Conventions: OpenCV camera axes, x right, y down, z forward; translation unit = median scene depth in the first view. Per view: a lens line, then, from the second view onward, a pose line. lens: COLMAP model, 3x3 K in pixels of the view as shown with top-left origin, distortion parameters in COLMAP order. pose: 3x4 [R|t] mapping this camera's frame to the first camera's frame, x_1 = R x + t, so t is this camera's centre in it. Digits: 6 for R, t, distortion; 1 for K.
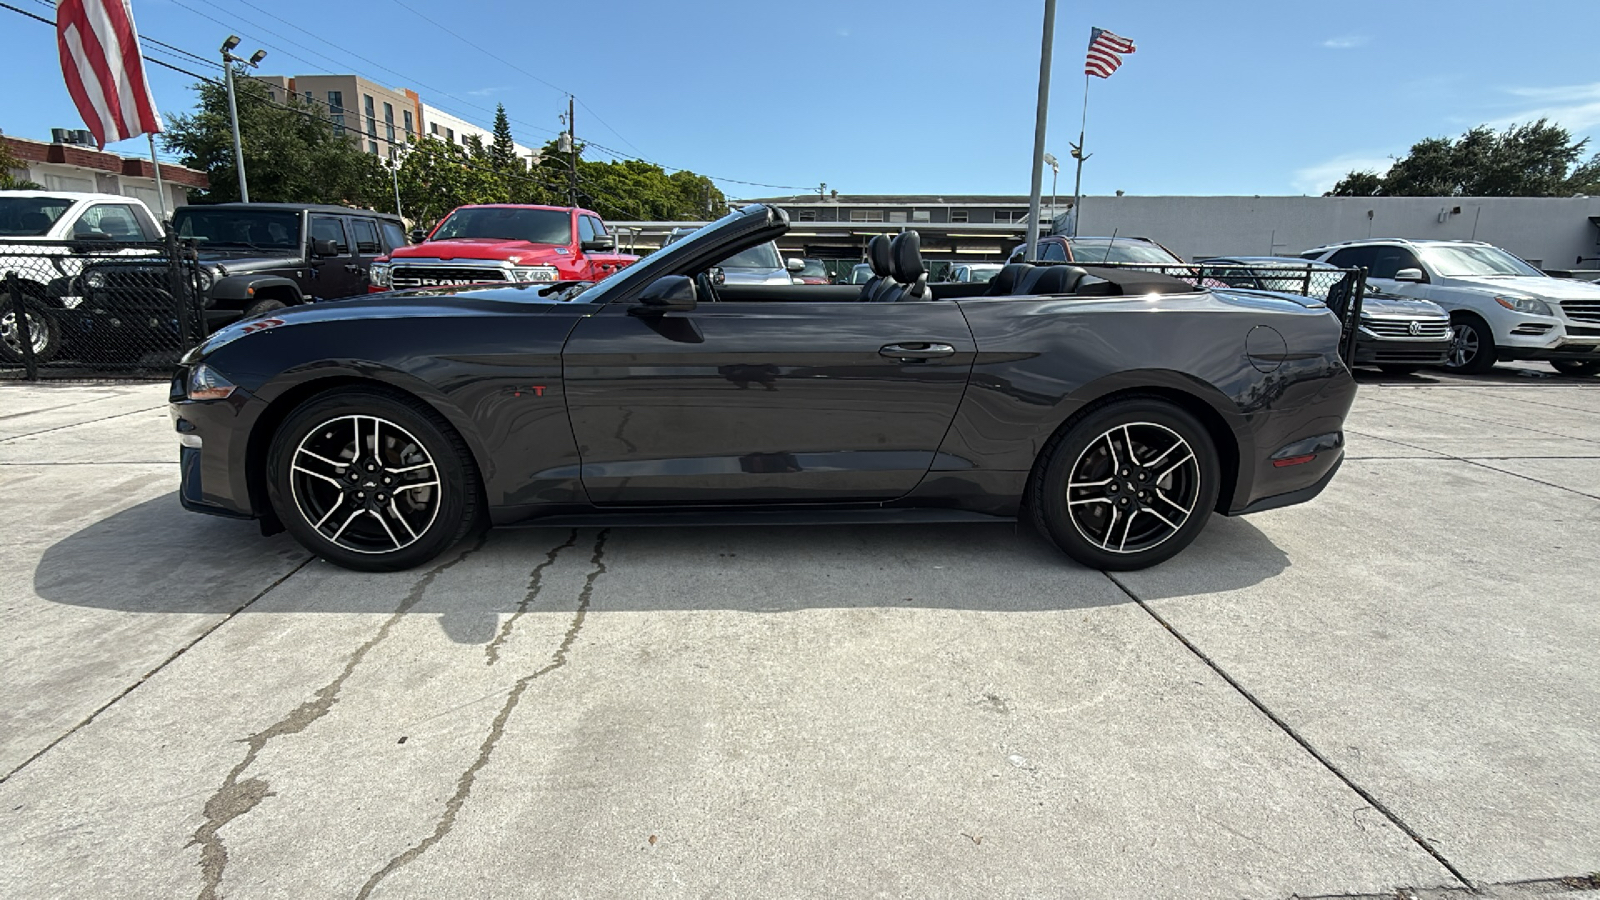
lens RADIAL K [[738.5, 0, 793.6], [0, 738.5, 444.8], [0, 0, 1]] dist [0.001922, 0.000560]
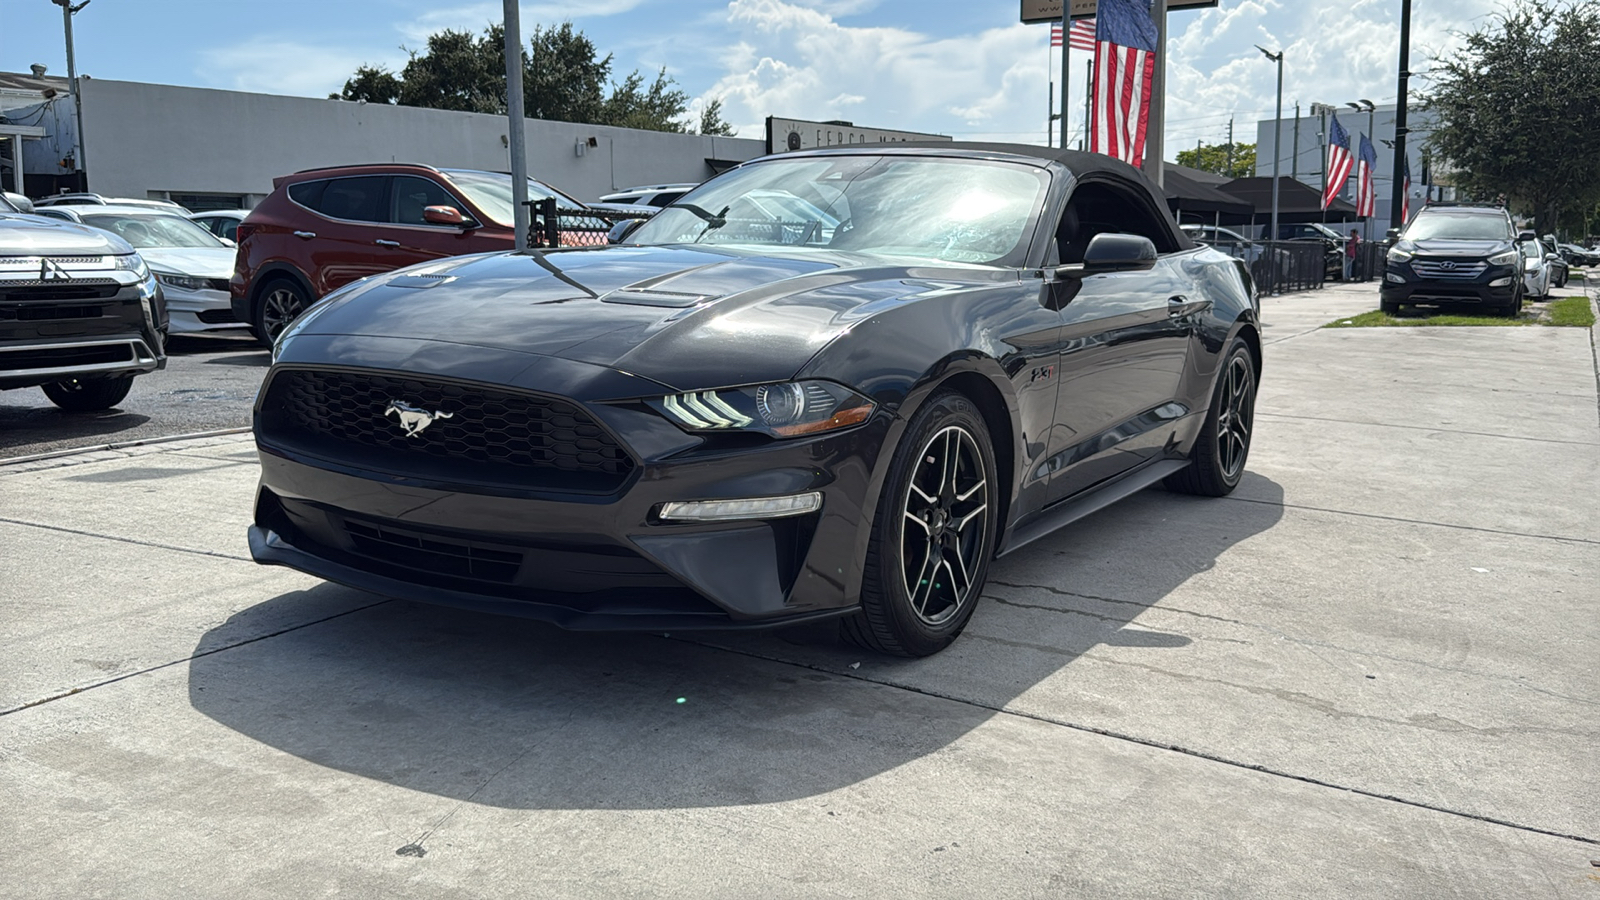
lens RADIAL K [[1378.1, 0, 840.4], [0, 1378.1, 454.2], [0, 0, 1]] dist [0.088690, -0.173079]
pose [[0.548749, -0.137399, 0.824619, -1.638663], [0.187584, 0.981486, 0.038707, -0.079251], [-0.814670, 0.133445, 0.564363, 0.301838]]
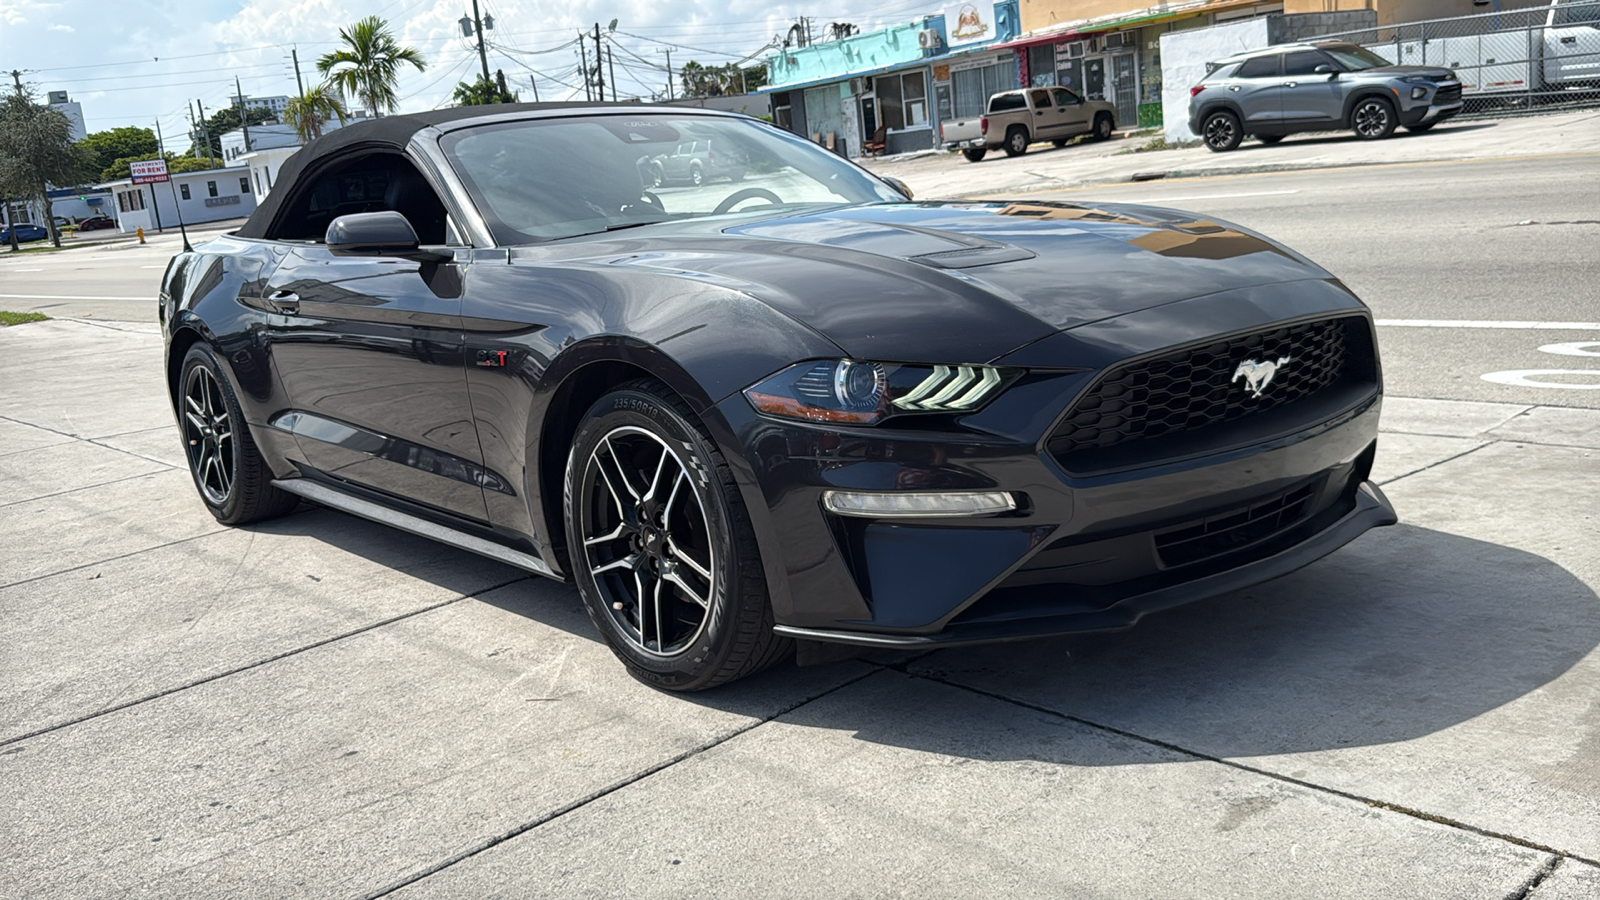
lens RADIAL K [[1378.1, 0, 751.8], [0, 1378.1, 435.8], [0, 0, 1]] dist [0.088690, -0.173079]
pose [[-0.579147, -0.116619, 0.806839, -1.505849], [0.266425, 0.908293, 0.322523, -0.517875], [-0.770458, 0.401751, -0.494965, 2.032693]]
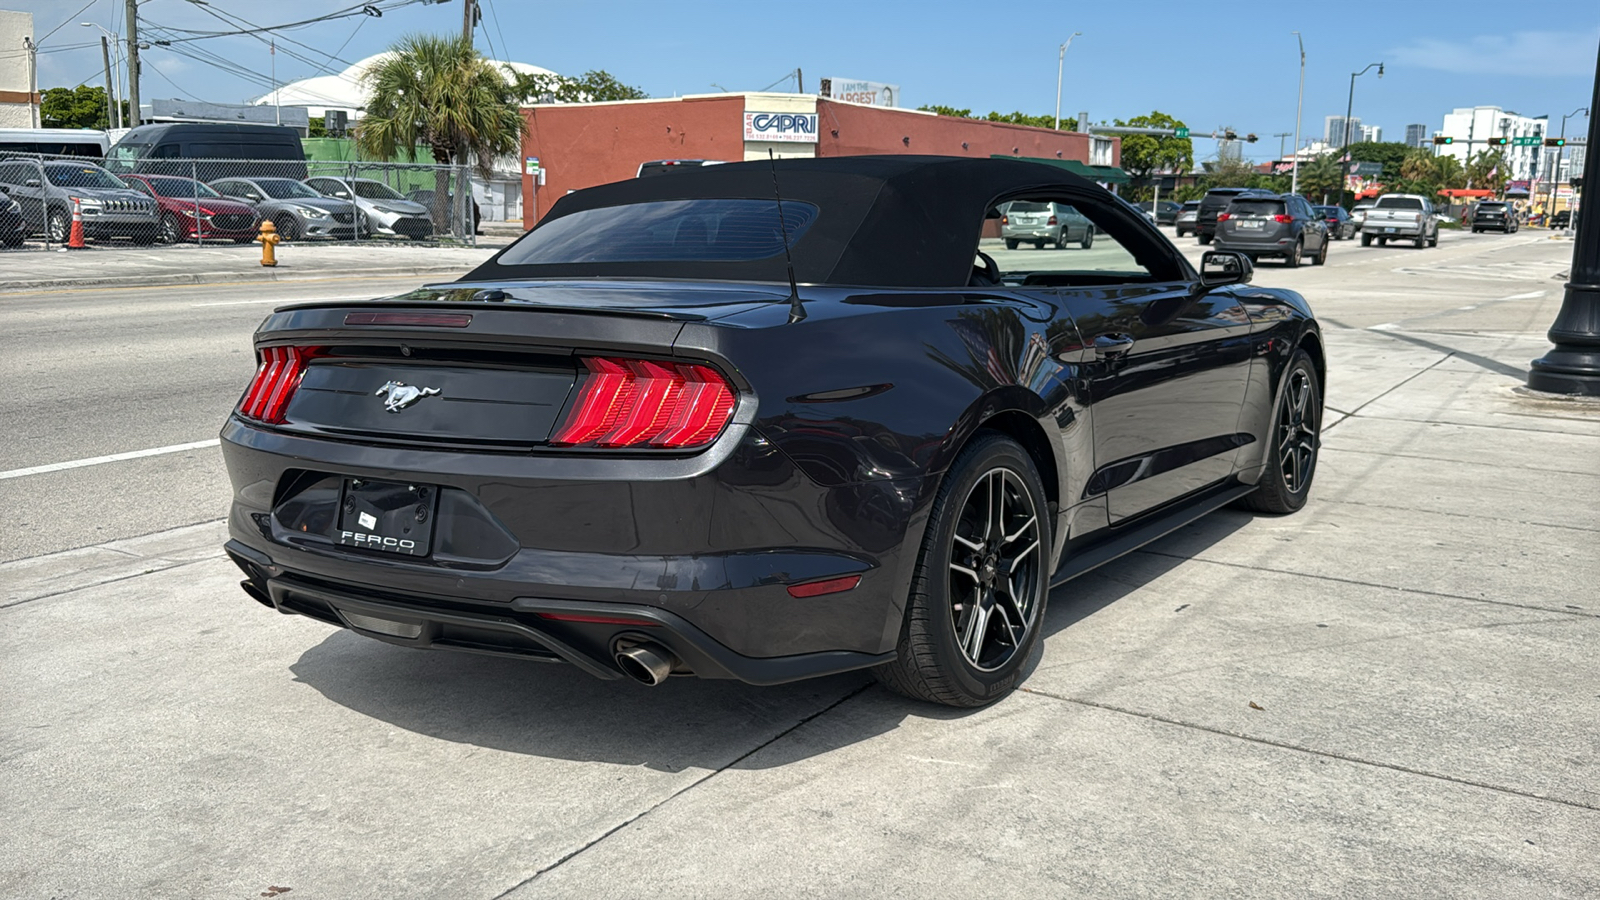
lens RADIAL K [[1375.5, 0, 788.1], [0, 1375.5, 445.5], [0, 0, 1]] dist [0.099402, -0.198845]
pose [[-0.621825, 0.107851, -0.775694, 1.483063], [-0.183602, 0.942793, 0.278266, -0.529176], [0.761330, 0.315452, -0.566451, 2.195321]]
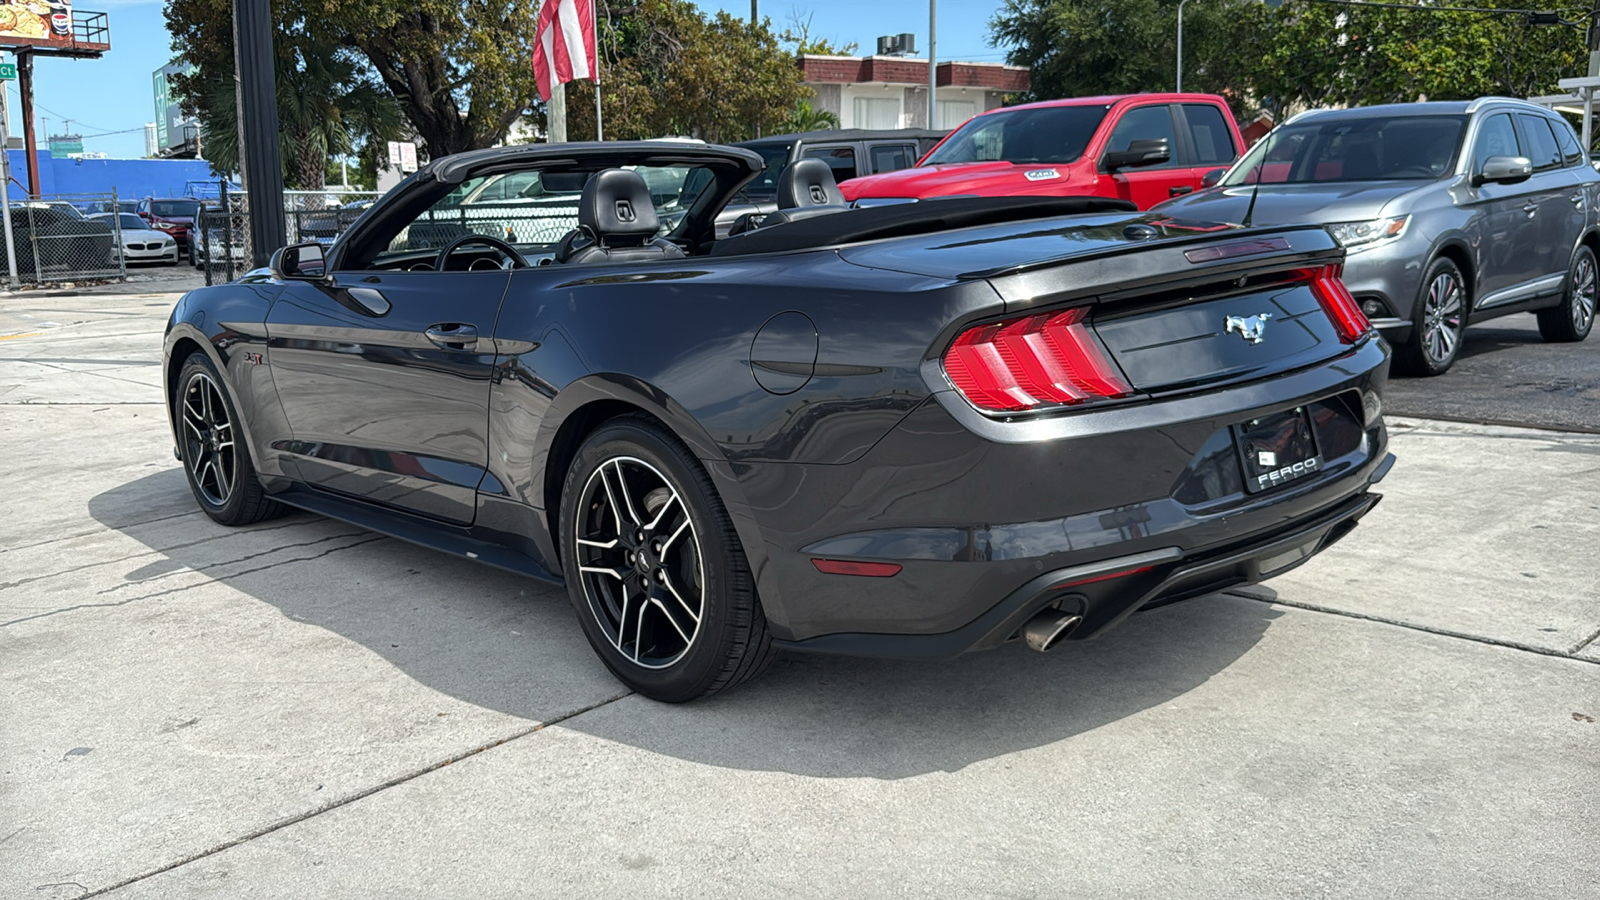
lens RADIAL K [[1375.5, 0, 764.7], [0, 1375.5, 443.7], [0, 0, 1]] dist [0.099402, -0.198845]
pose [[0.616969, 0.094359, -0.781310, 1.435355], [-0.131780, 0.991156, 0.015641, -0.074060], [0.775876, 0.093310, 0.623947, 0.341056]]
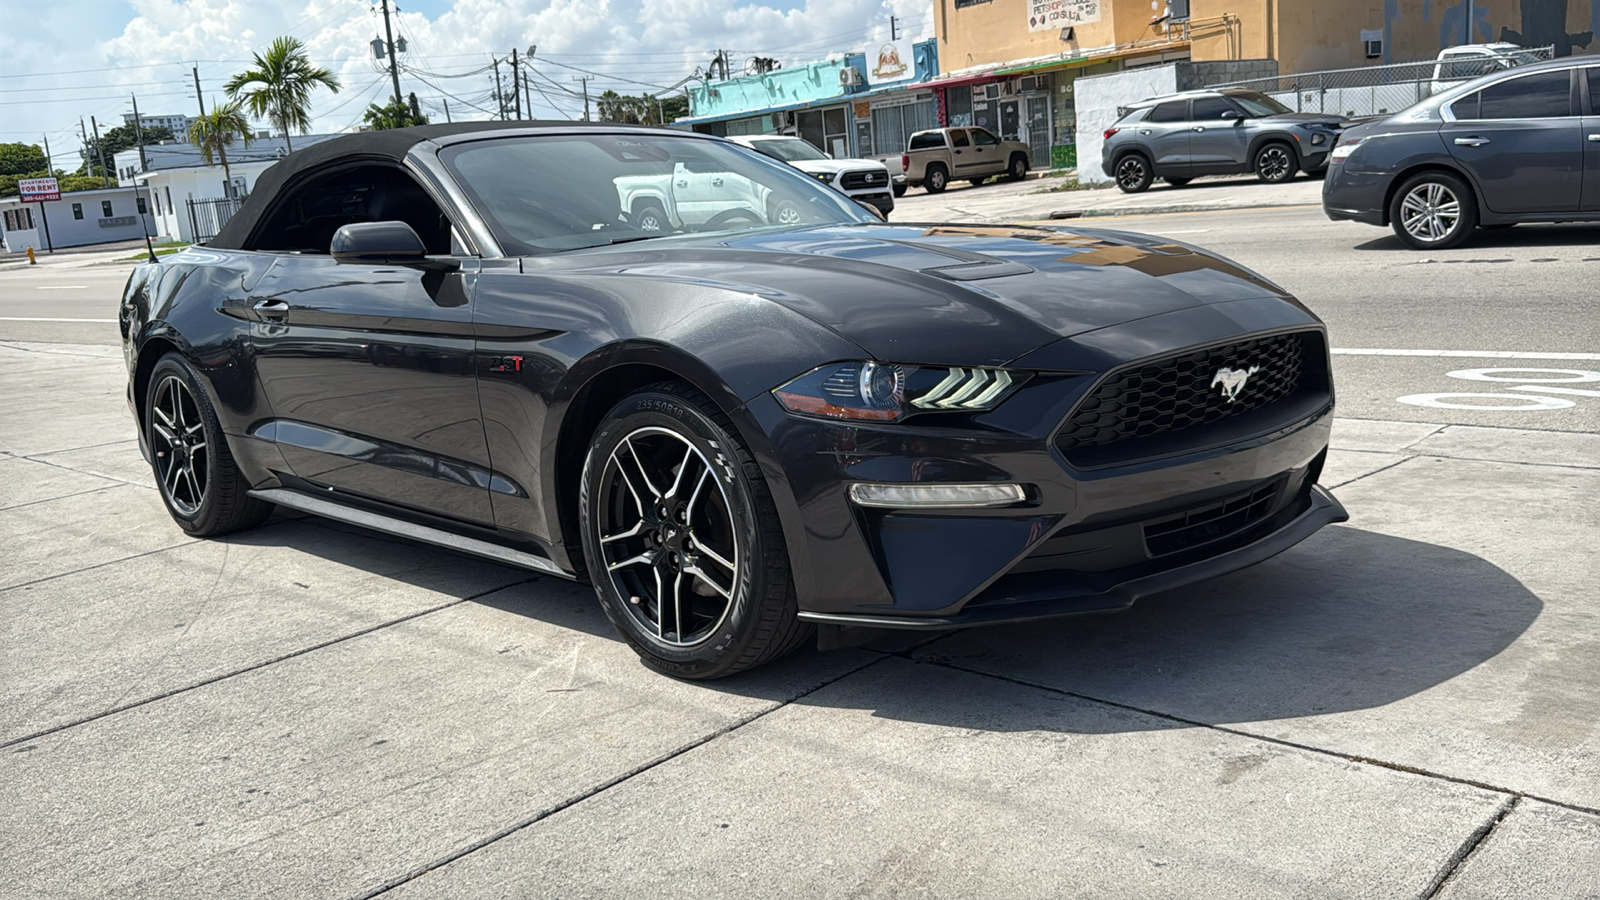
lens RADIAL K [[1375.5, 0, 802.1], [0, 1375.5, 447.8], [0, 0, 1]] dist [0.099402, -0.198845]
pose [[-0.654398, -0.107480, 0.748472, -1.508161], [0.231402, 0.913891, 0.333551, -0.535028], [-0.719872, 0.391473, -0.573178, 2.135646]]
